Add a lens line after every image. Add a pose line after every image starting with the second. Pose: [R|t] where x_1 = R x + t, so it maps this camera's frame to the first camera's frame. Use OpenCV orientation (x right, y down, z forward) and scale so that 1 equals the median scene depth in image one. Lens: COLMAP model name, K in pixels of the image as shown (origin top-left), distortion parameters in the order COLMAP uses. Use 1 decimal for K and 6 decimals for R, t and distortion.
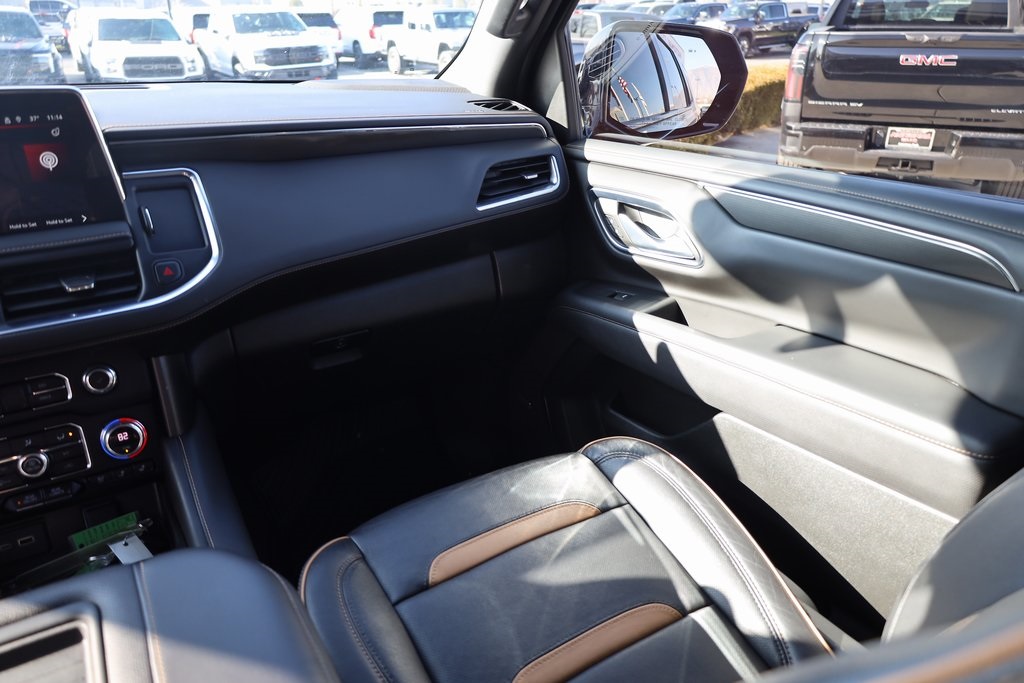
lens RADIAL K [[704.8, 0, 508.5], [0, 704.8, 342.0], [0, 0, 1]] dist [-0.010190, 0.002906]
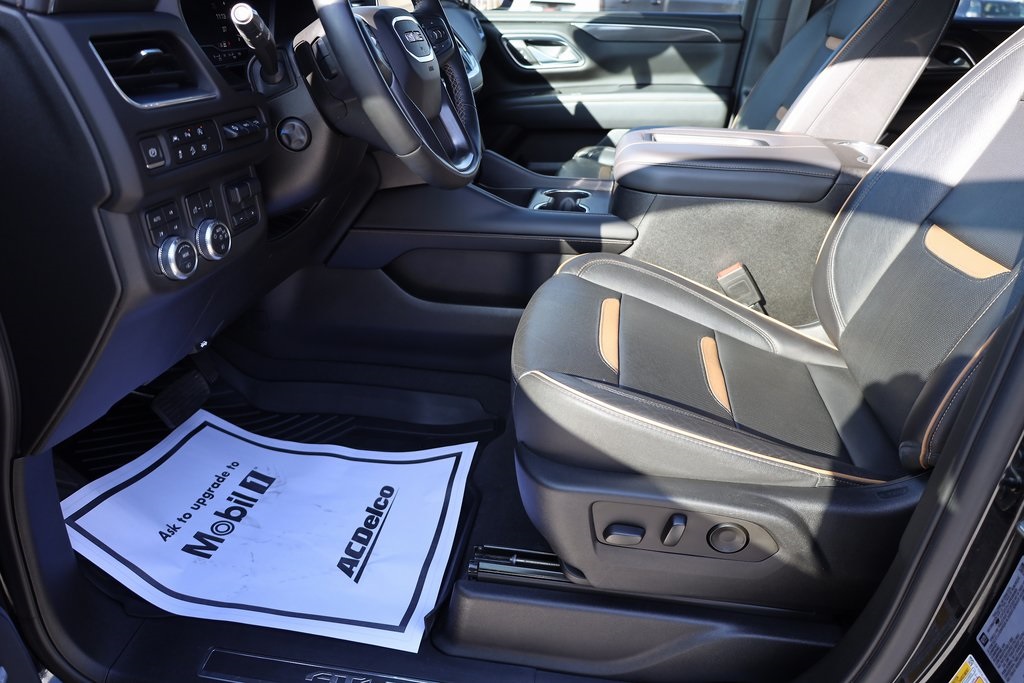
lens RADIAL K [[704.8, 0, 528.2], [0, 704.8, 328.5], [0, 0, 1]] dist [-0.010190, 0.002906]
pose [[0.639900, -0.302859, 0.706261, -1.733028], [0.279800, 0.947800, 0.152926, 0.305687], [-0.715709, 0.099755, 0.691238, -0.282910]]
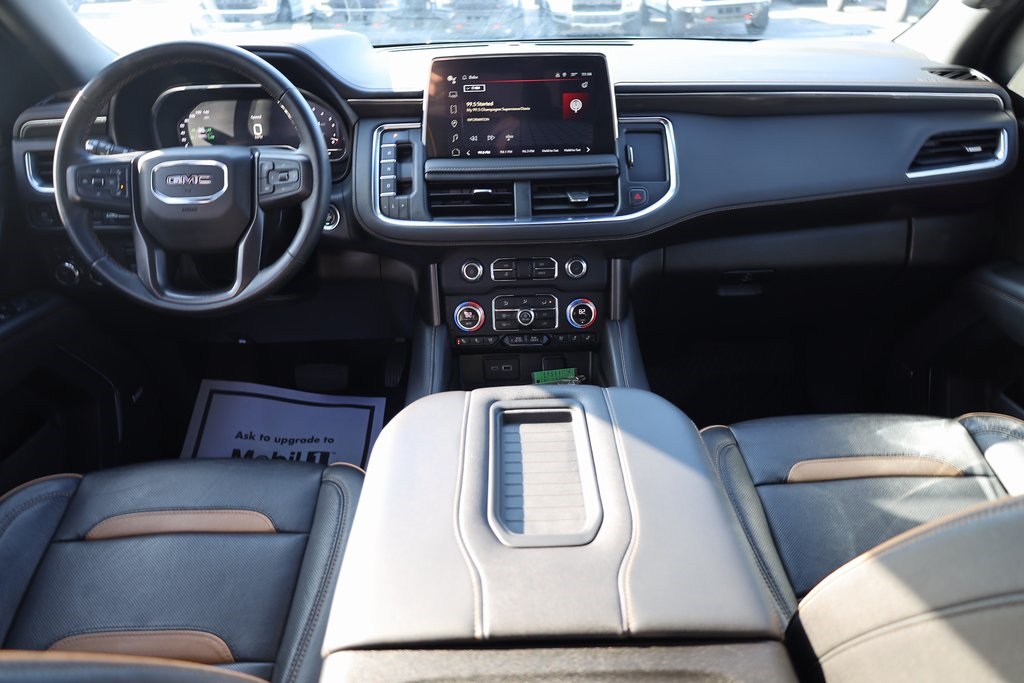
lens RADIAL K [[704.8, 0, 518.7], [0, 704.8, 343.6], [0, 0, 1]] dist [-0.010190, 0.002906]
pose [[0.860671, 0.225677, -0.456415, -0.008965], [-0.187658, 0.973900, 0.127681, 0.039100], [0.473318, -0.024241, 0.880558, -0.258367]]
